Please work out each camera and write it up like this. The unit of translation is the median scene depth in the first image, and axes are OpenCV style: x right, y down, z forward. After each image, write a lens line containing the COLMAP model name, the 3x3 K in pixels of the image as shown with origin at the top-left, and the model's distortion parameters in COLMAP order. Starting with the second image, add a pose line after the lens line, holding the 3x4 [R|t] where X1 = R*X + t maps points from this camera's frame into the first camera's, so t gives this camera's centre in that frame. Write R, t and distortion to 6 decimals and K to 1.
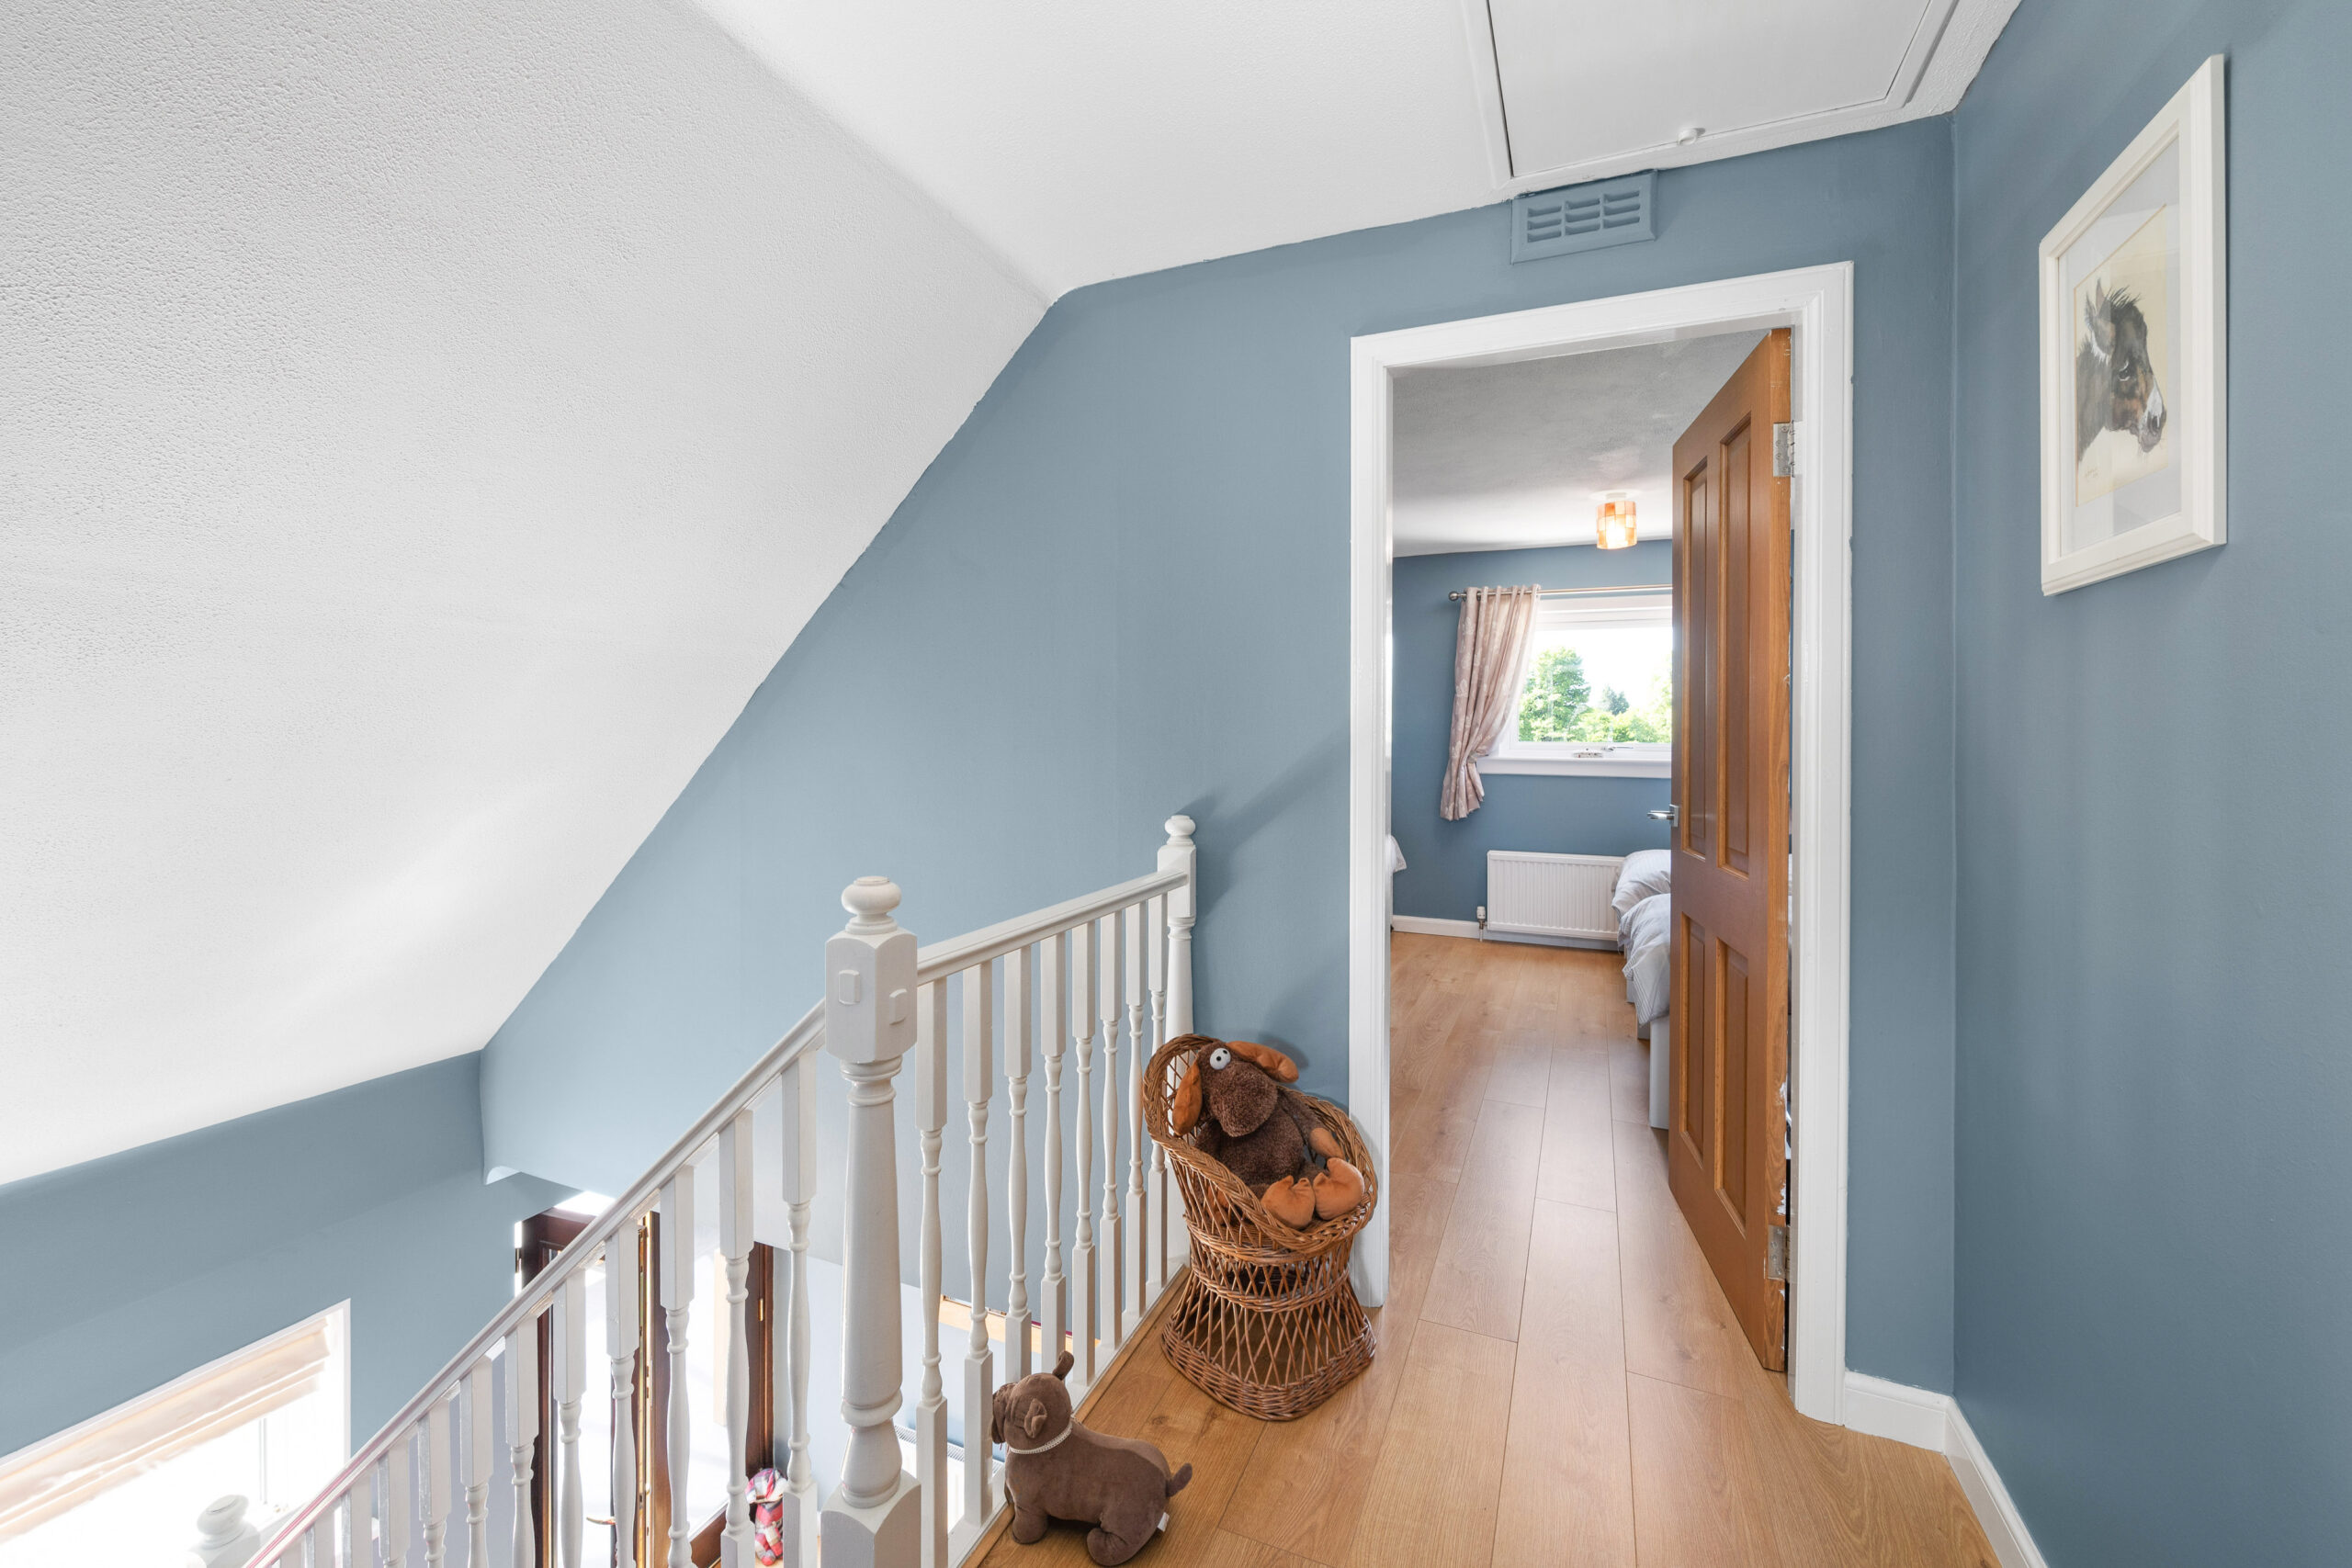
lens RADIAL K [[937.0, 0, 1167.3], [0, 937.0, 740.7], [0, 0, 1]] dist [-0.000983, -0.000068]
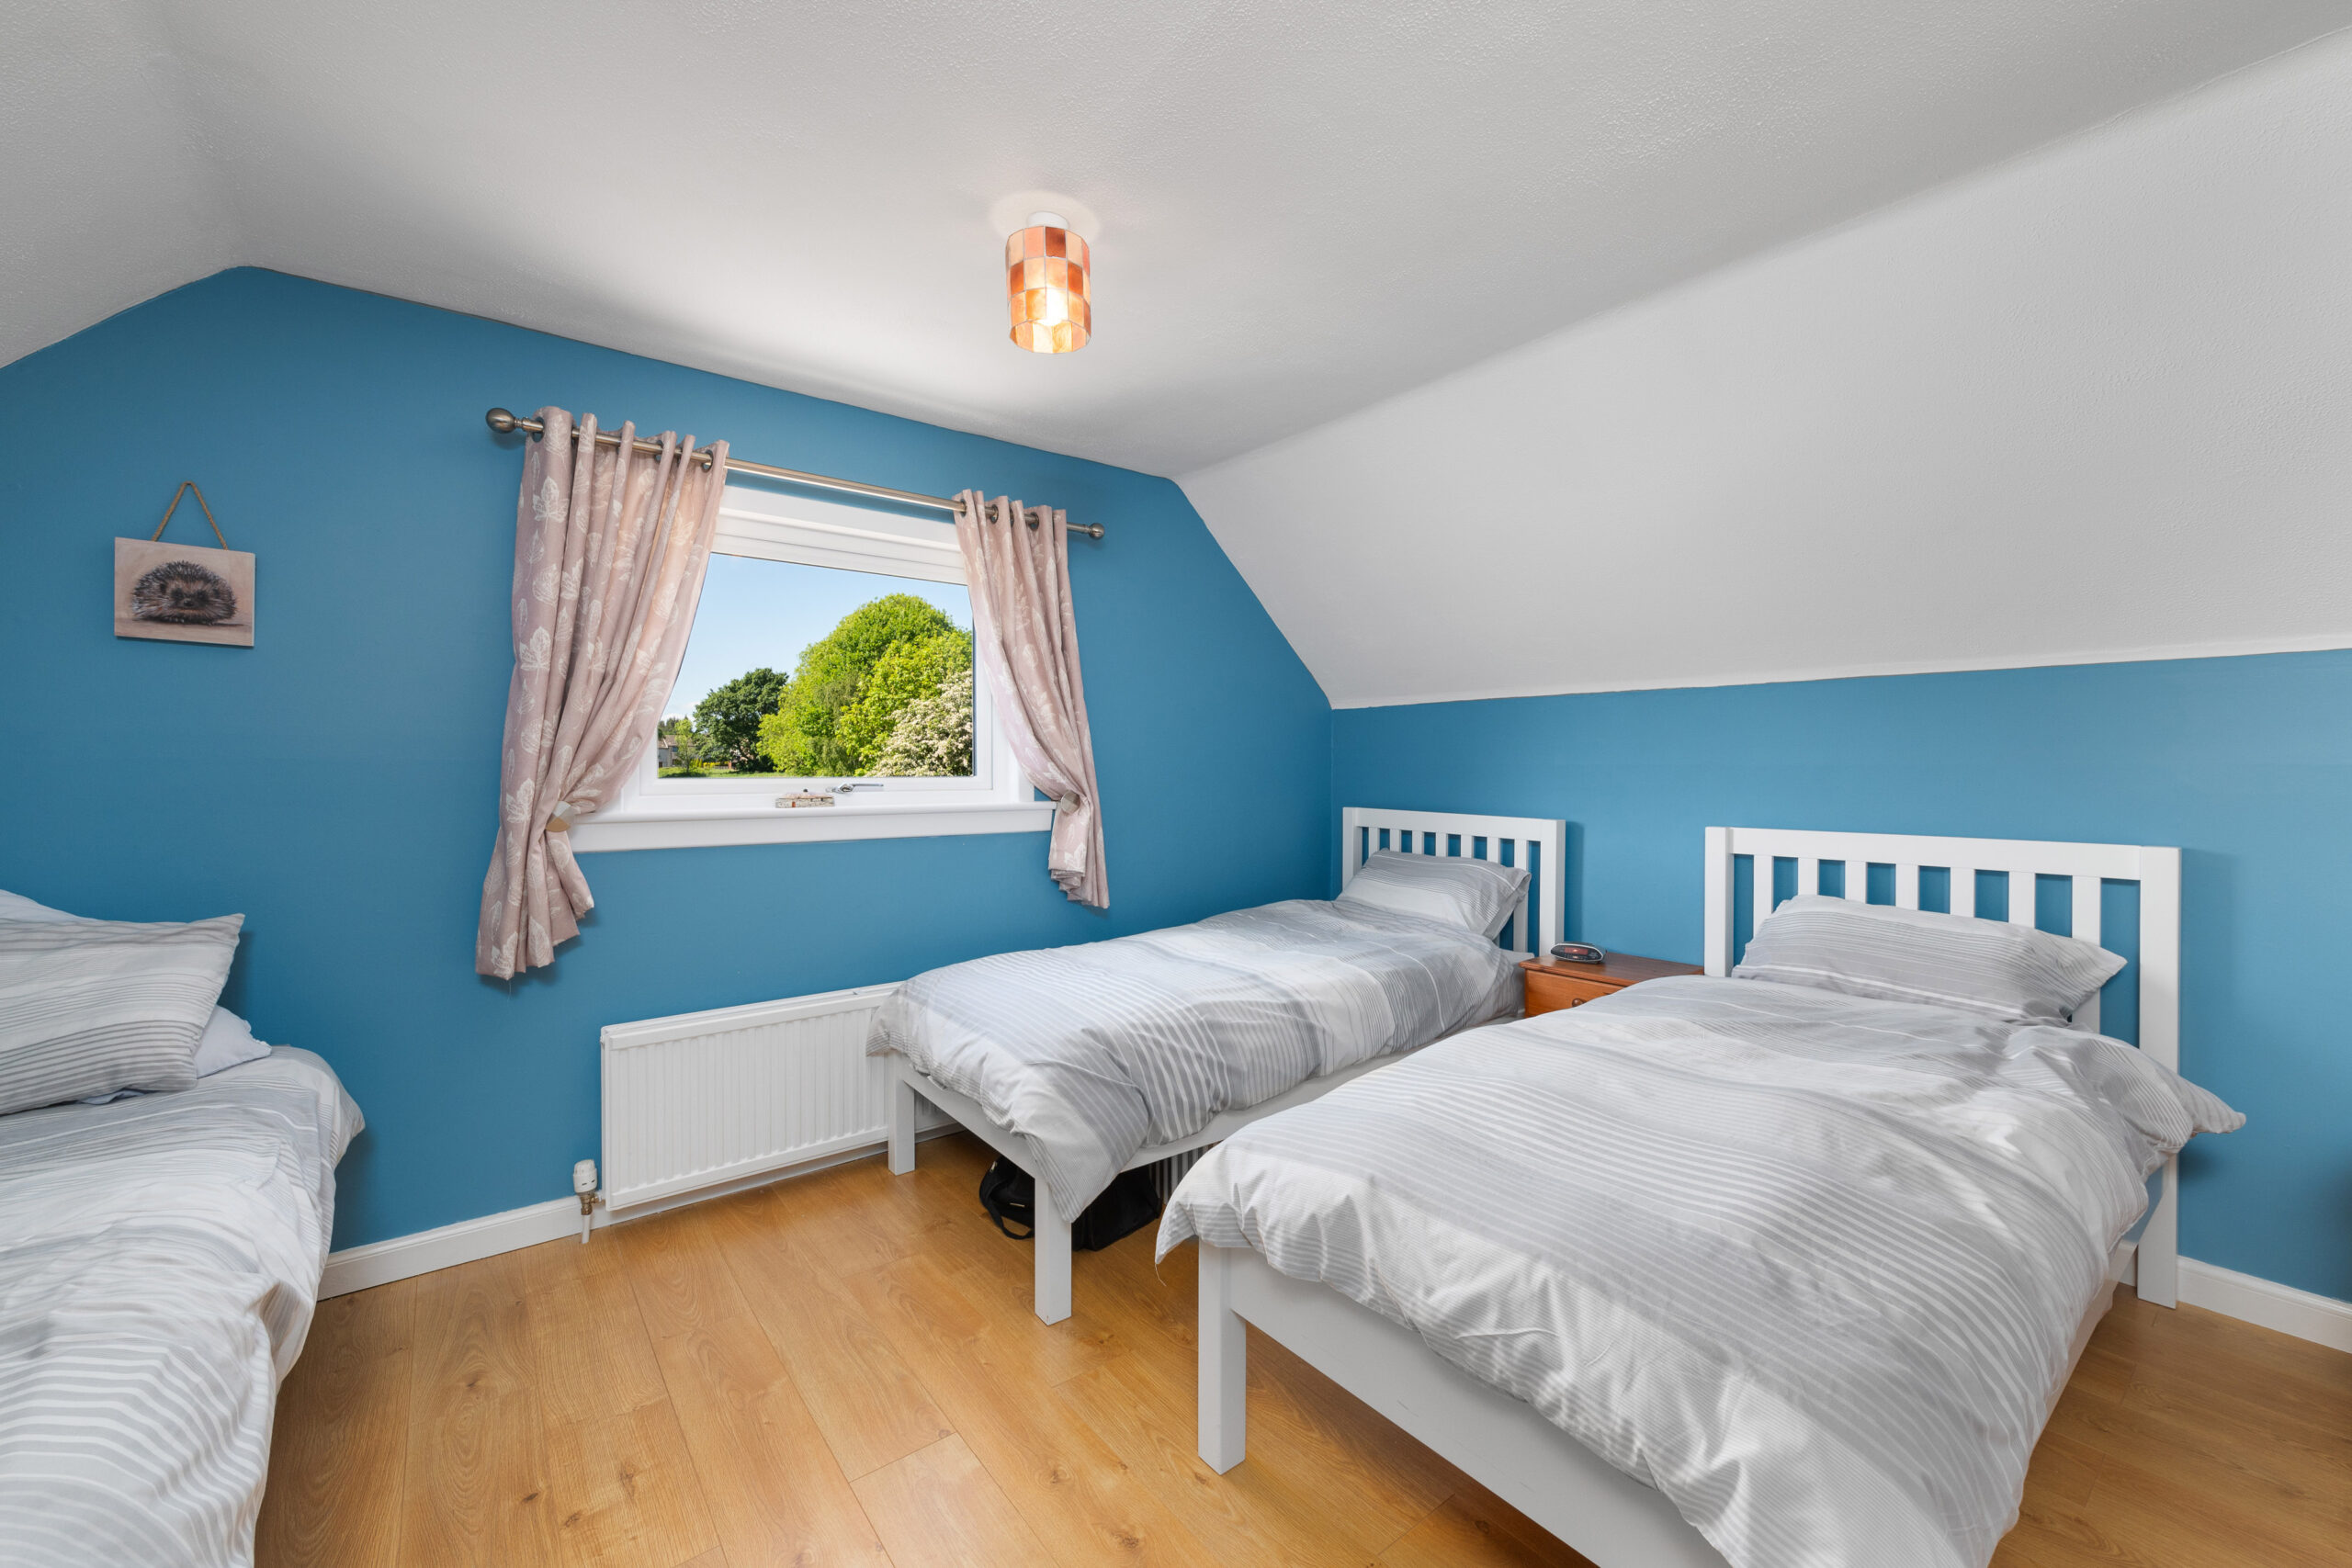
lens RADIAL K [[937.0, 0, 1186.8], [0, 937.0, 778.6], [0, 0, 1]] dist [-0.000983, -0.000068]
pose [[0.470518, -0.011956, 0.882309, 0.086135], [0.004931, 0.999928, 0.010920, -0.002919], [-0.882377, -0.000788, 0.470543, 0.552677]]
